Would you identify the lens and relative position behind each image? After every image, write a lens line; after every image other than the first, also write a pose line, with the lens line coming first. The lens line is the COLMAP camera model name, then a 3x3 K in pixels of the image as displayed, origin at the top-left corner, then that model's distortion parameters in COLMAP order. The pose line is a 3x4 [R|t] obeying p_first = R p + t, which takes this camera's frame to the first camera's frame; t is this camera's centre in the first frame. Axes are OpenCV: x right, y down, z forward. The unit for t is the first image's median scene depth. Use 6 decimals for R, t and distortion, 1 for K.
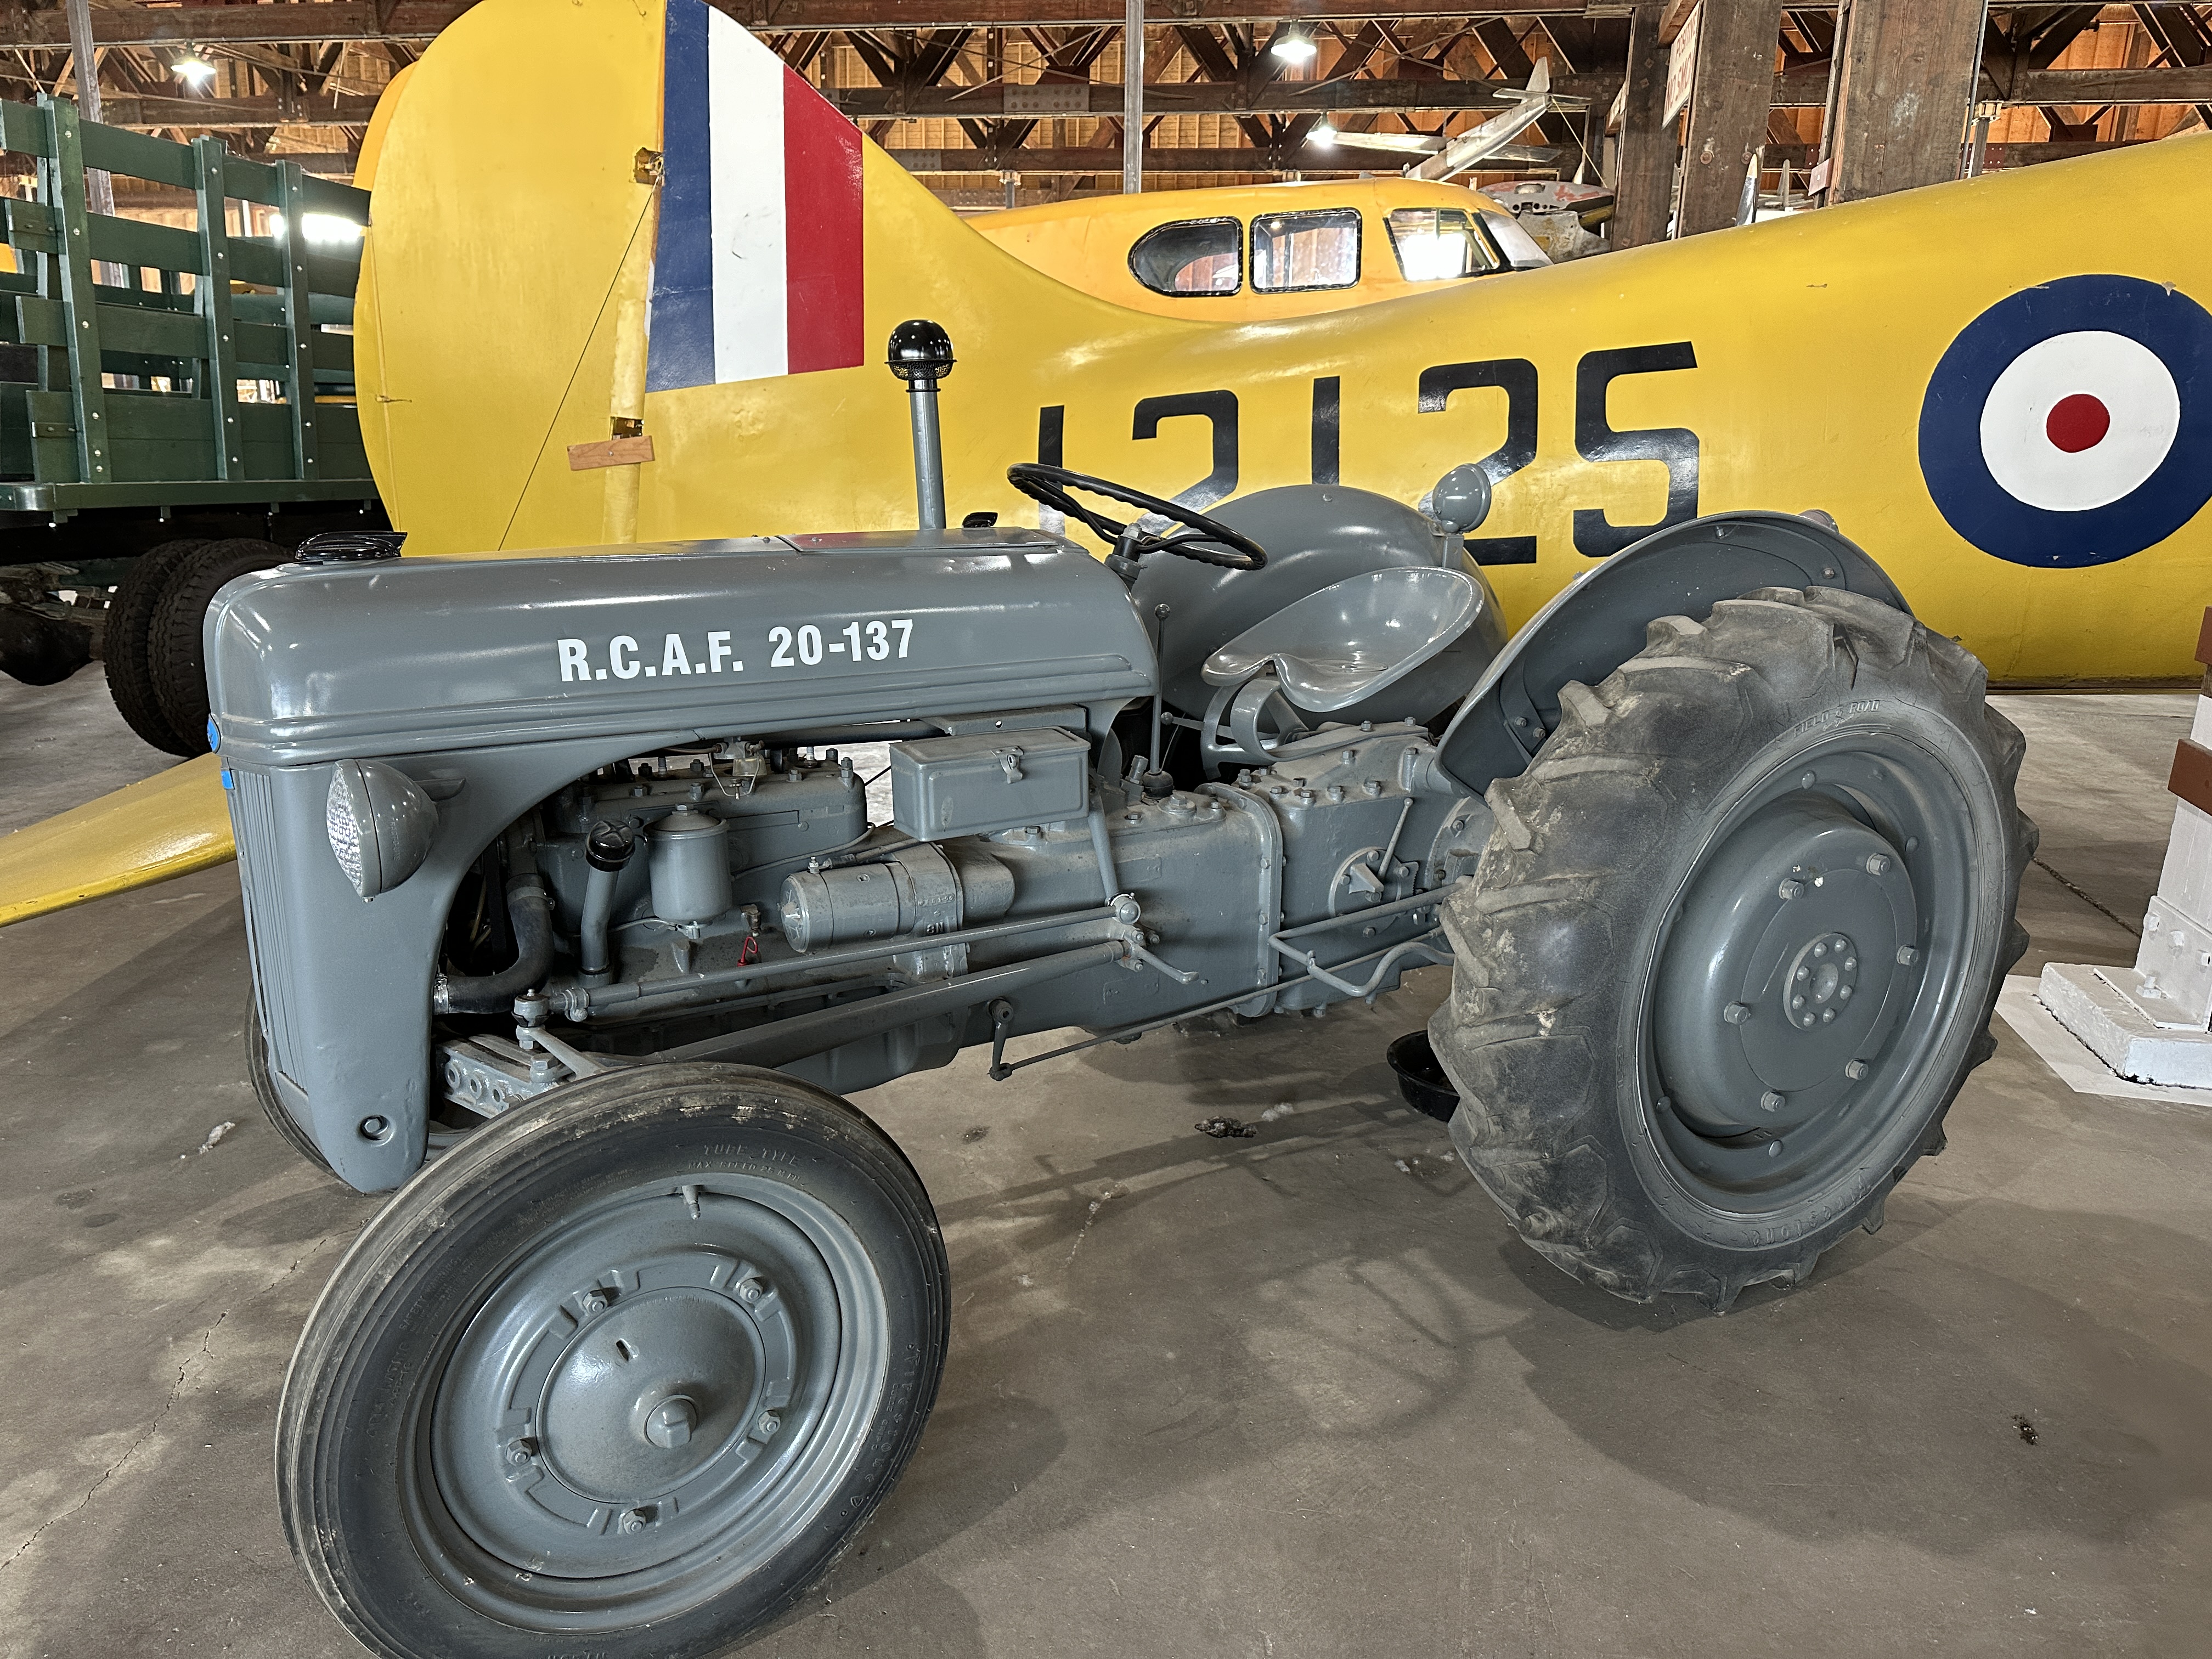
lens RADIAL K [[1543.6, 0, 1111.2], [0, 1543.6, 830.9], [0, 0, 1]] dist [-0.003456, -0.014370]
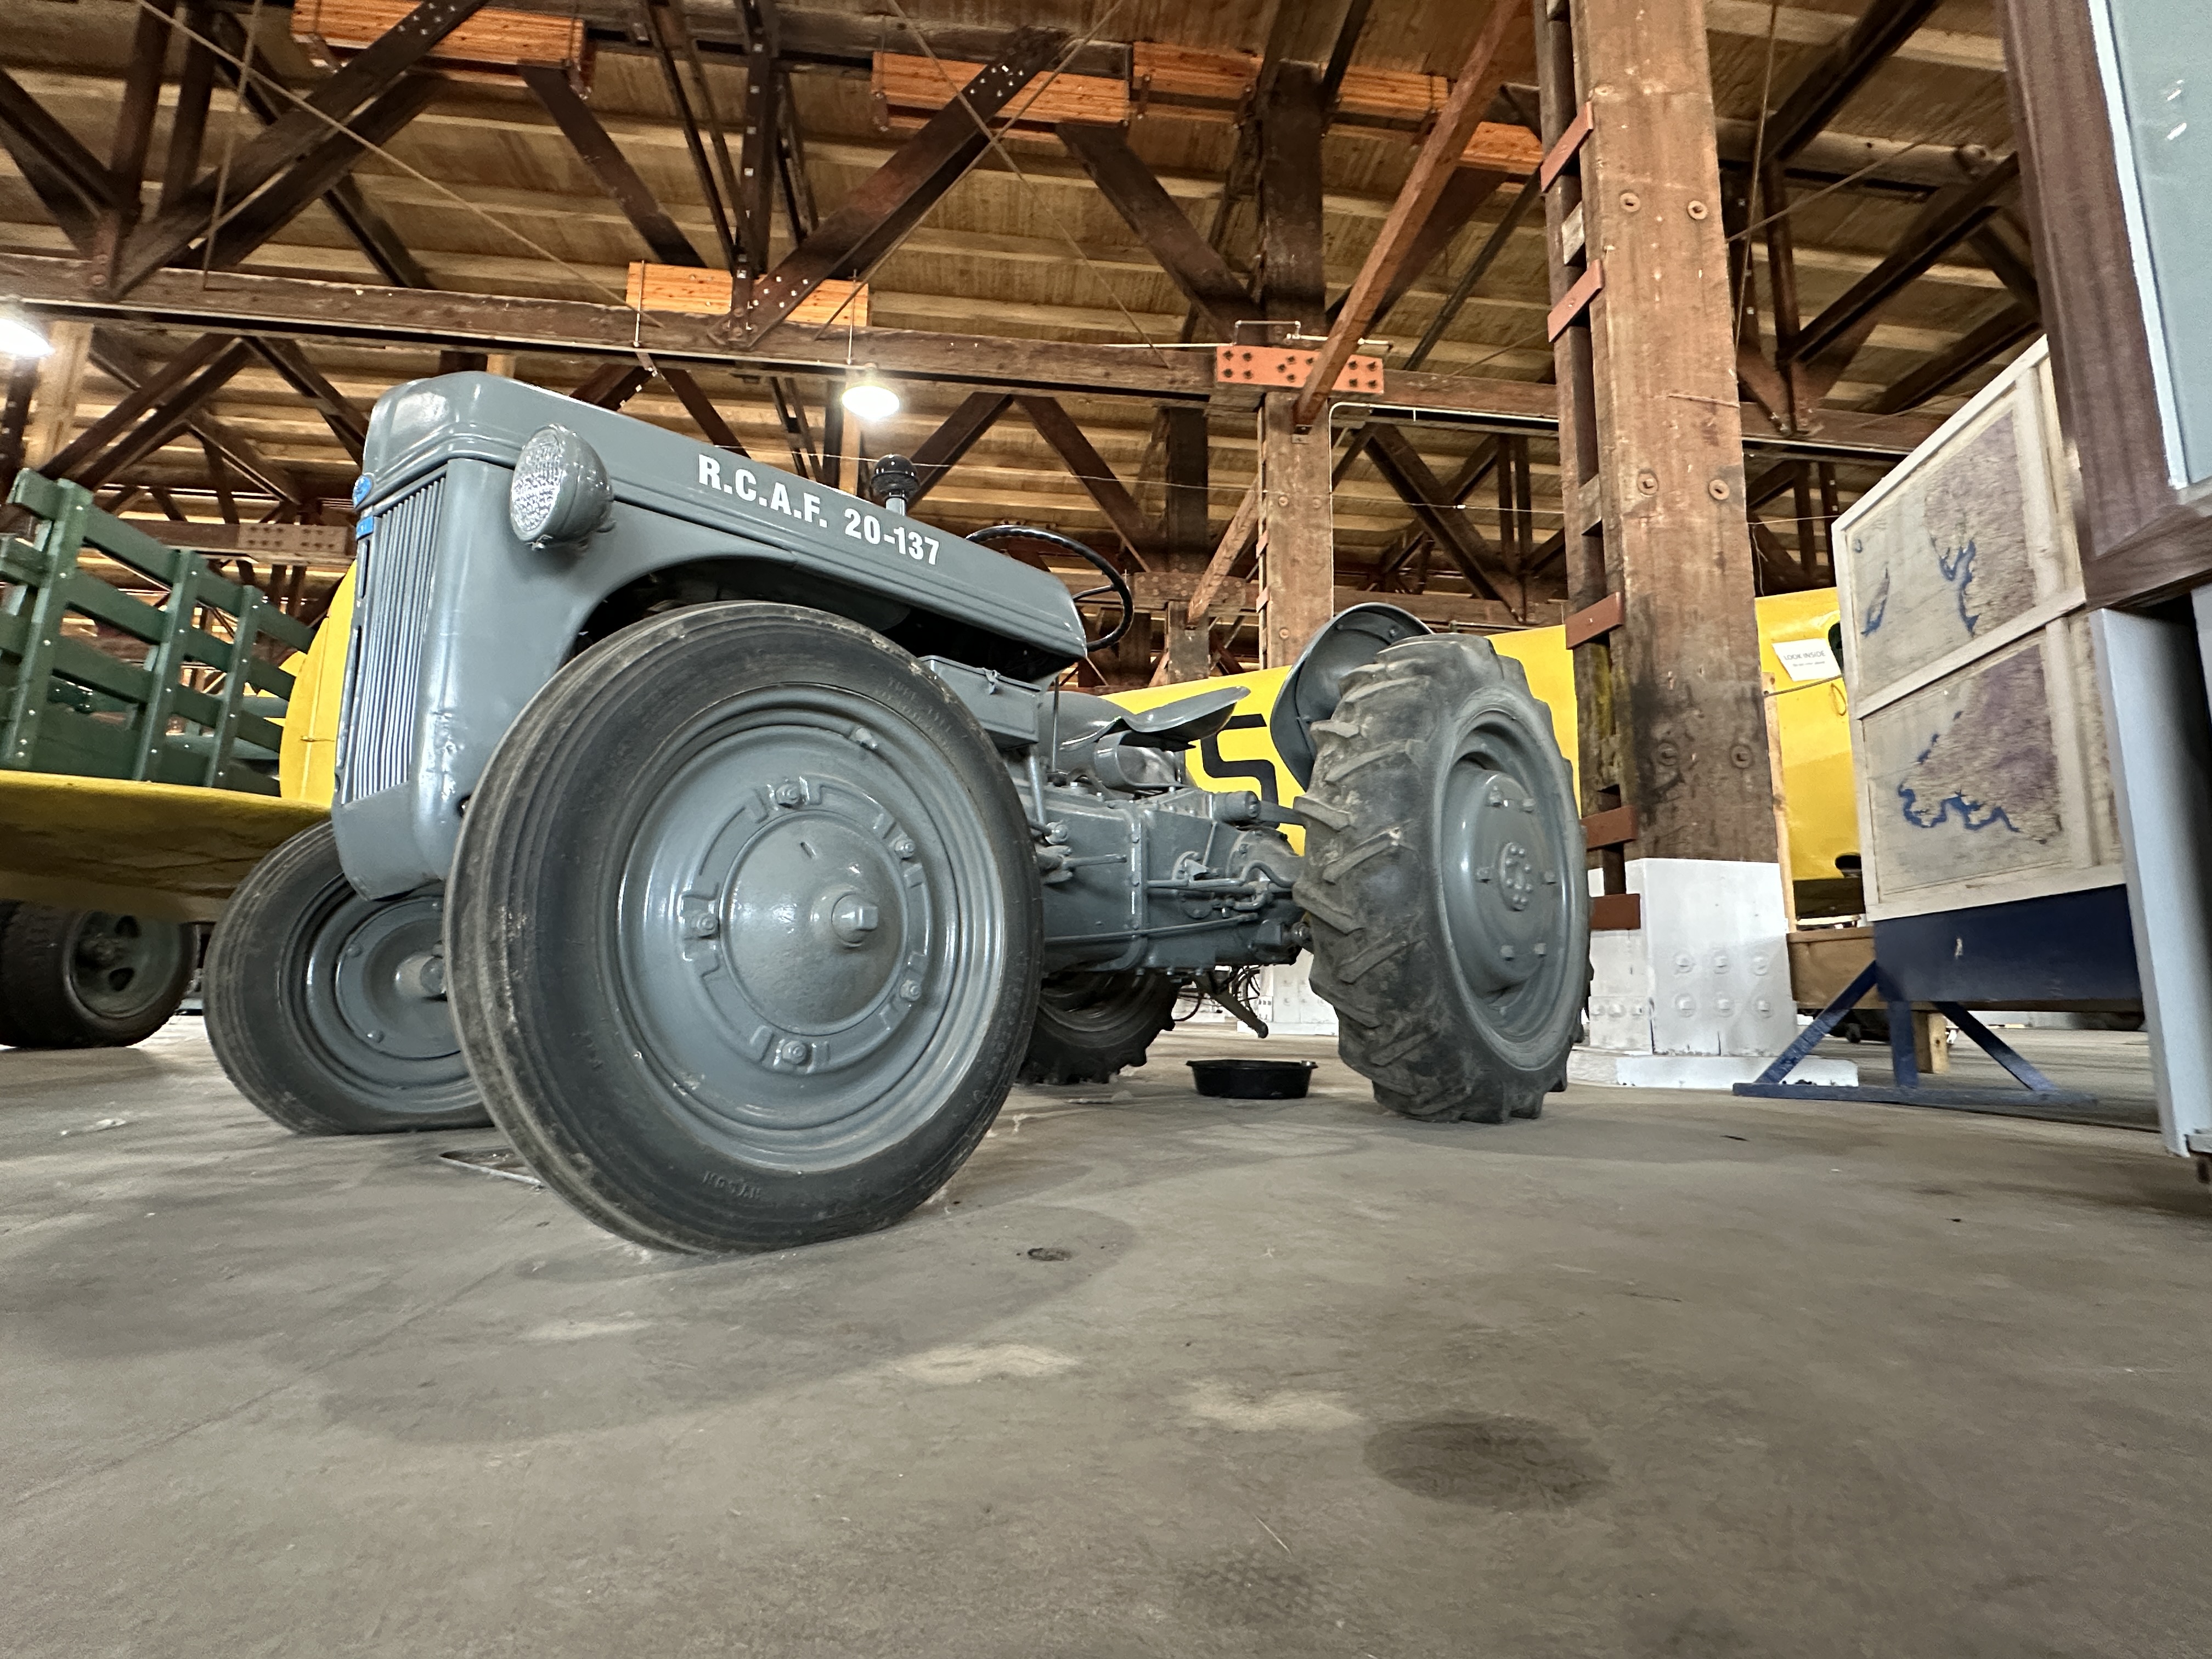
lens RADIAL K [[1051.0, 0, 1102.5], [0, 1051.0, 831.9], [0, 0, 1]] dist [-0.016665, 0.000908]
pose [[0.954807, 0.032128, 0.295485, -0.274564], [0.088188, 0.918752, -0.384860, 0.504019], [-0.283842, 0.393525, 0.874398, 0.263977]]
